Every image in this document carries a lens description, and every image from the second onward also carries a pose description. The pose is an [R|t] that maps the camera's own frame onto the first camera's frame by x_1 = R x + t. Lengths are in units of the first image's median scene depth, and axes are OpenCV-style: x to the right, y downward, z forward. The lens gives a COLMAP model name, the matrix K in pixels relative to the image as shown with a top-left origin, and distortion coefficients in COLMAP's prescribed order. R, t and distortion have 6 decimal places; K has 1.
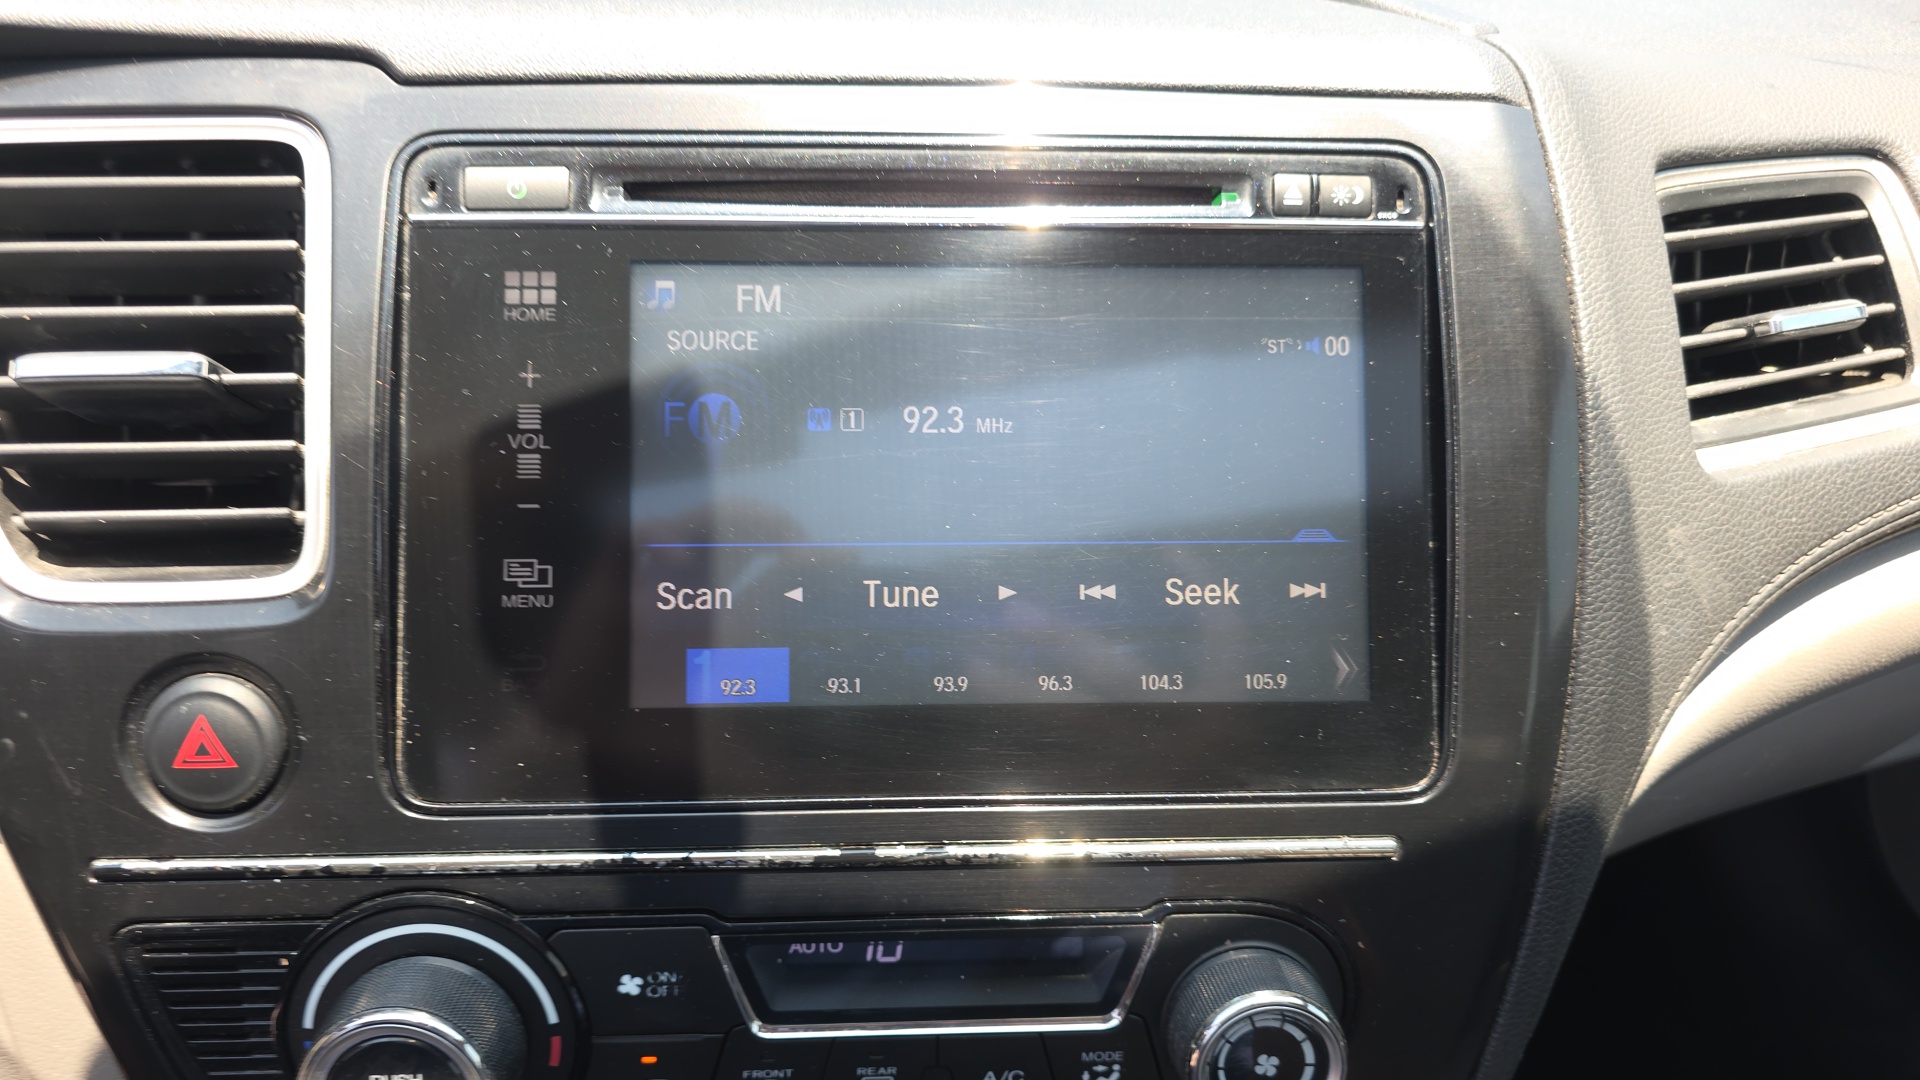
lens RADIAL K [[1303.9, 0, 960.0], [0, 1303.9, 540.0], [0, 0, 1]] dist [0.032368, -0.070854]
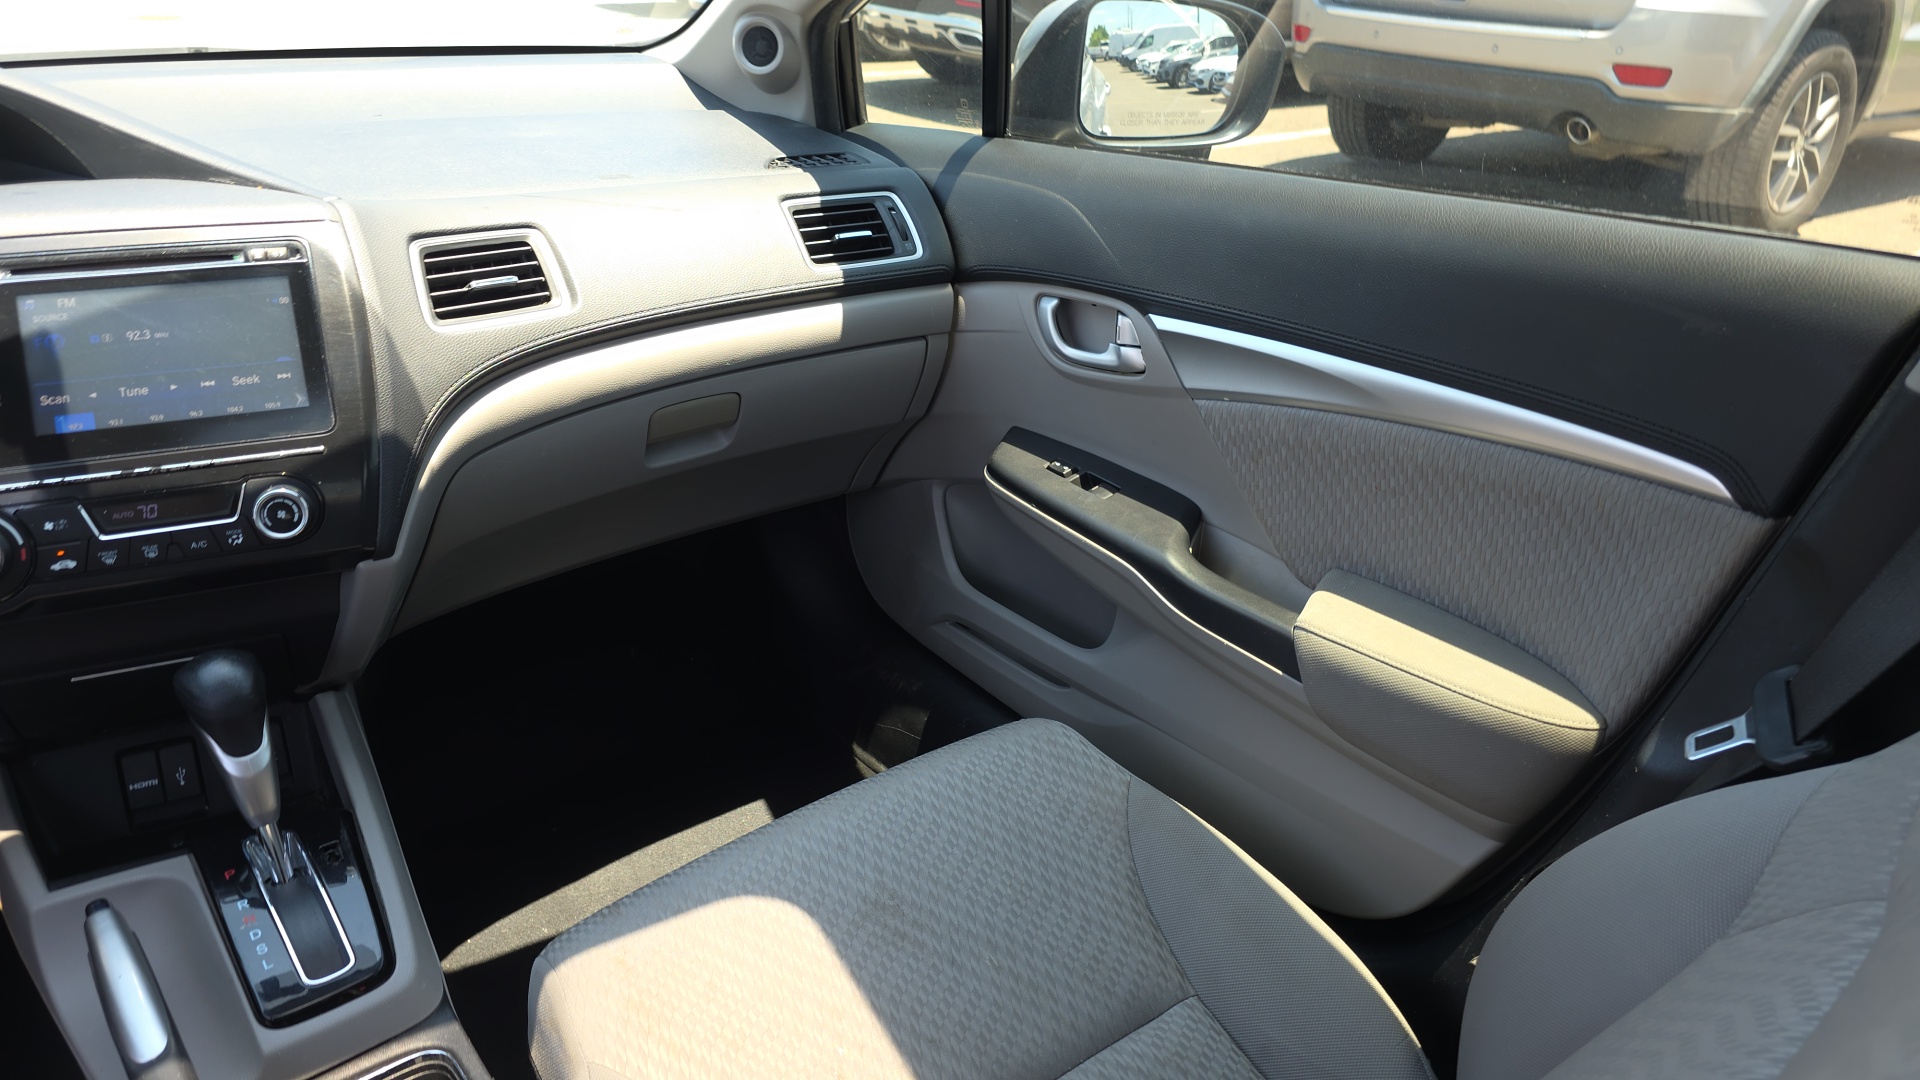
lens RADIAL K [[1295.8, 0, 963.0], [0, 1295.8, 515.1], [0, 0, 1]] dist [0.069909, -0.076048]
pose [[0.925629, -0.157356, 0.344164, 0.658065], [0.191784, 0.979067, -0.068162, 0.924841], [-0.326234, 0.129098, 0.936432, -2.533071]]
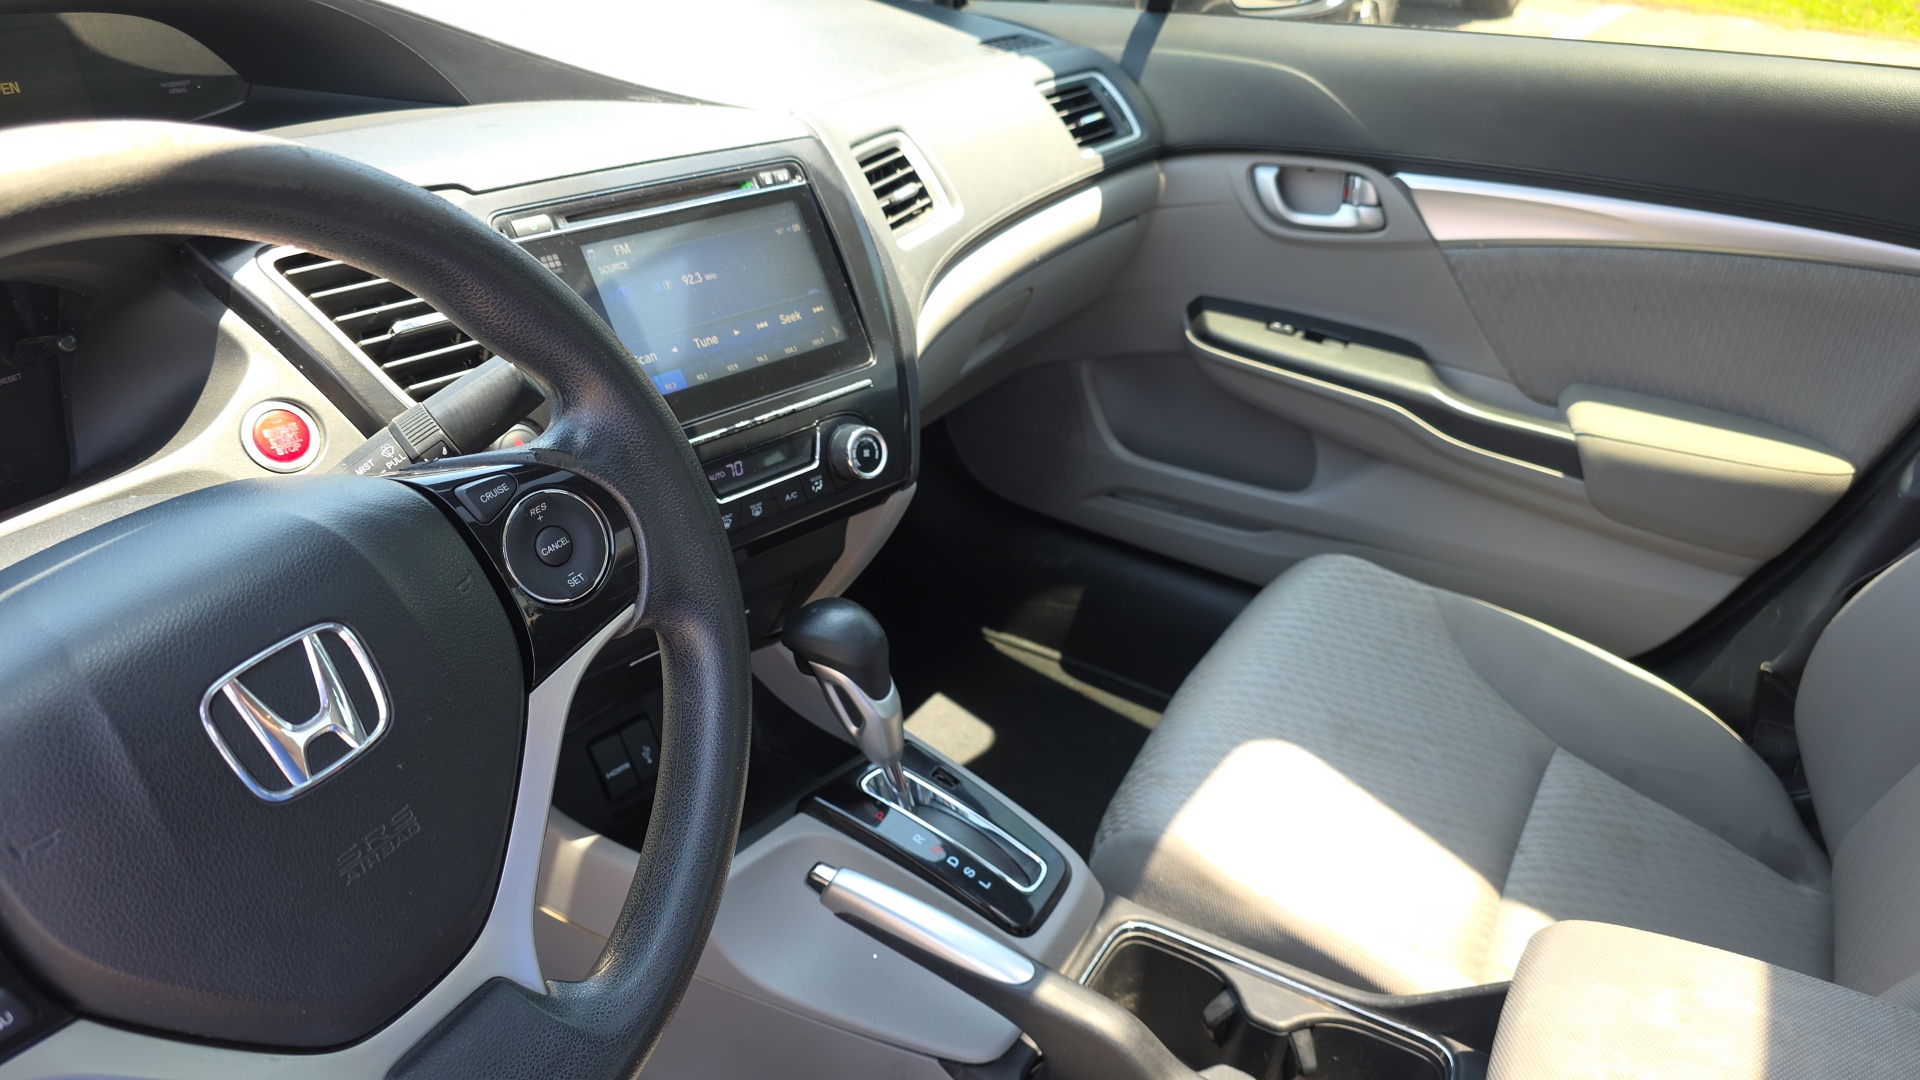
lens RADIAL K [[1300.0, 0, 962.6], [0, 1300.0, 563.7], [0, 0, 1]] dist [0.047280, -0.068983]
pose [[0.727815, -0.343683, 0.593437, -1.503412], [0.327554, 0.934482, 0.139469, 0.283760], [-0.602489, 0.092875, 0.792705, -1.548221]]
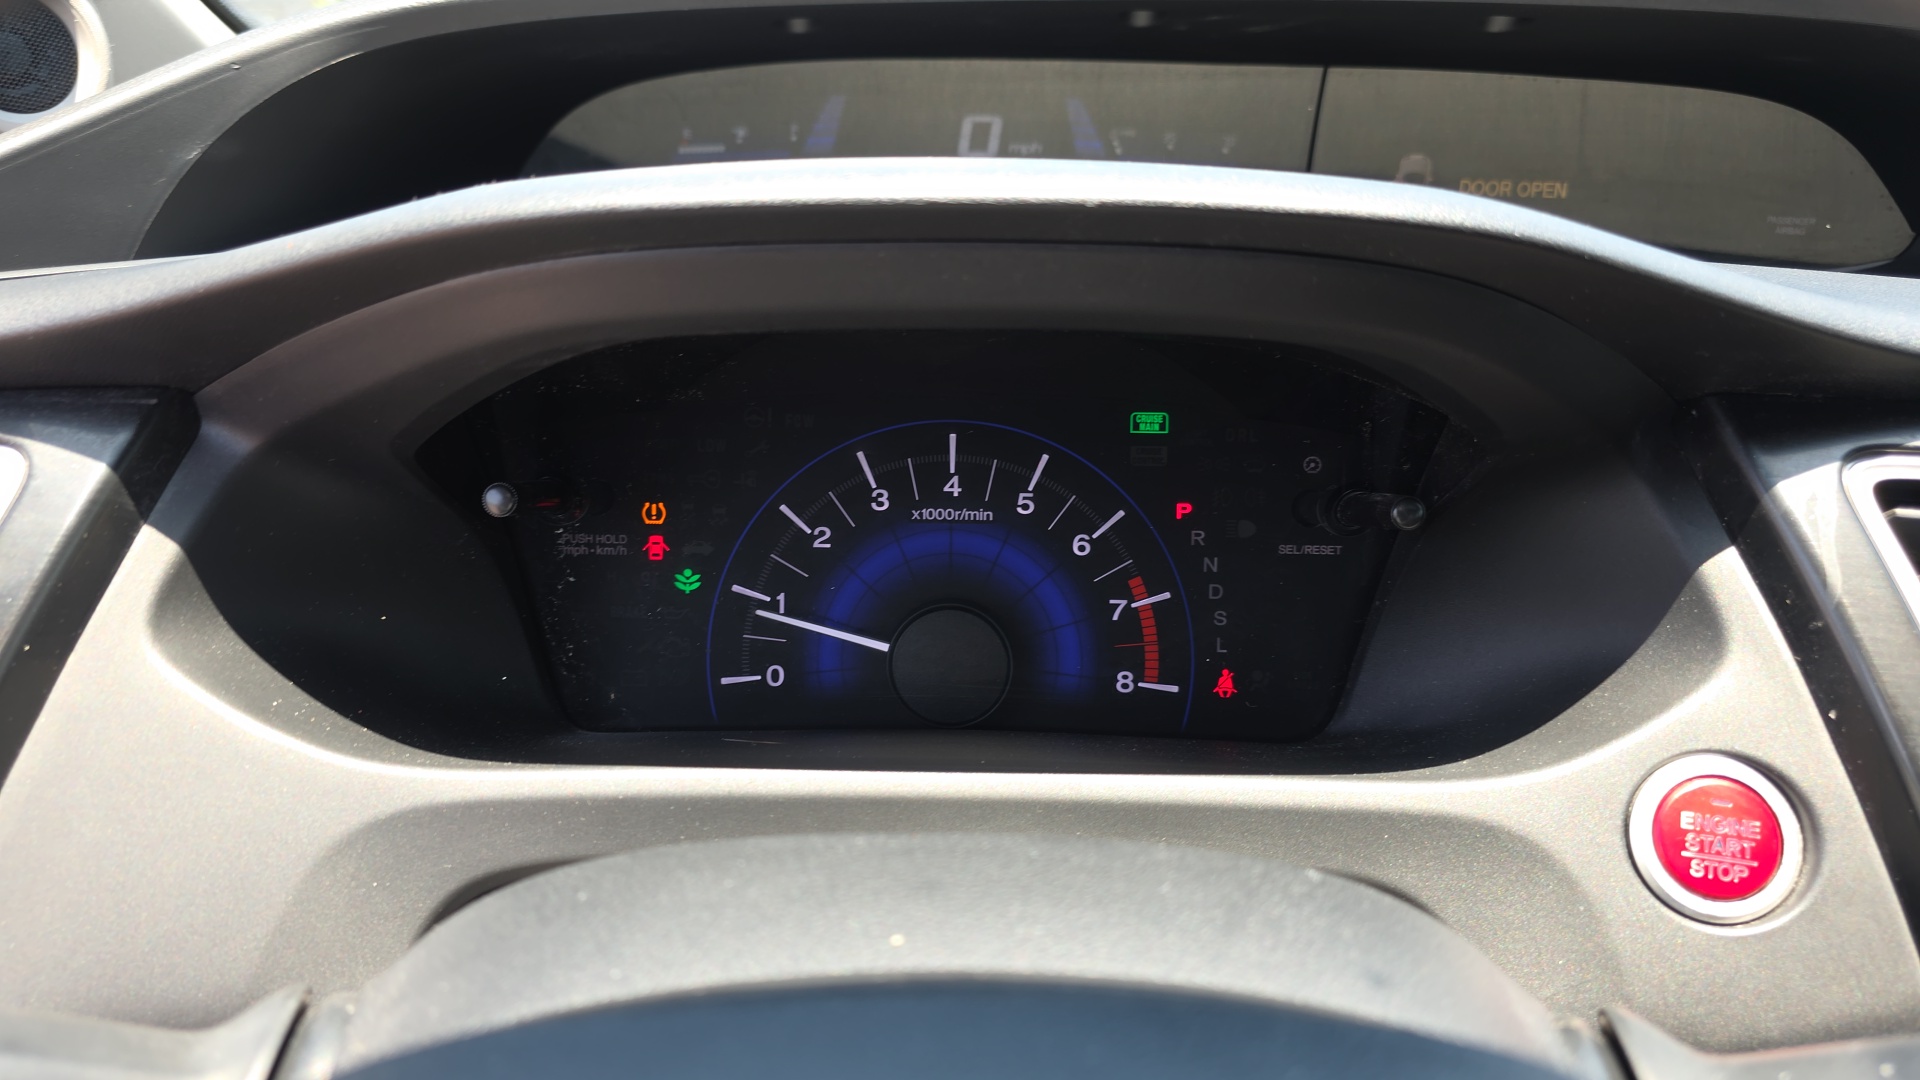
lens RADIAL K [[1322.5, 0, 953.0], [0, 1322.5, 549.9], [0, 0, 1]] dist [0.051318, -0.070013]
pose [[0.956487, 0.103316, -0.272871, -1.238364], [-0.150569, 0.975843, -0.158305, 0.039252], [0.249924, 0.192502, 0.948937, -0.200652]]
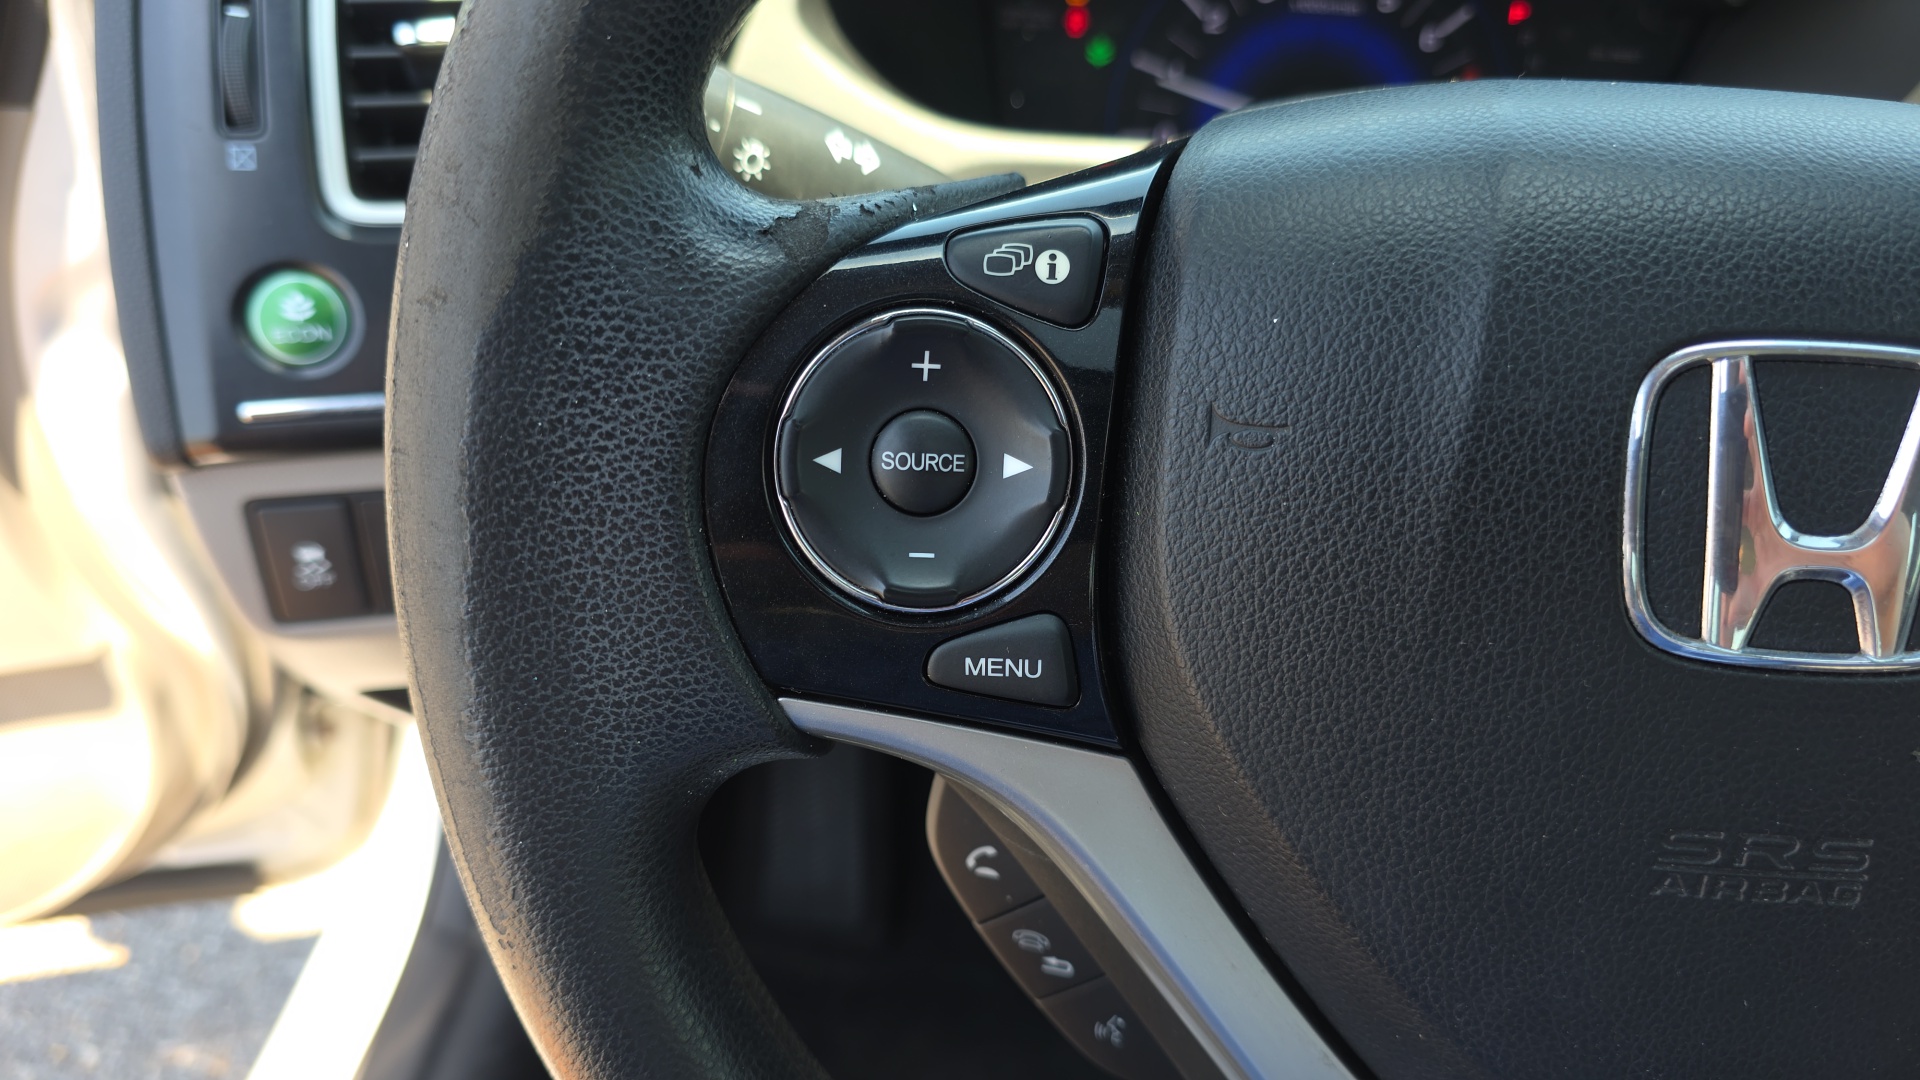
lens RADIAL K [[1380.3, 0, 955.9], [0, 1380.3, 561.9], [0, 0, 1]] dist [0.002548, -0.044778]
pose [[0.935609, 0.226173, -0.271074, -1.434374], [-0.215355, 0.974065, 0.069425, 0.461186], [0.279745, -0.006578, 0.960052, -0.713216]]
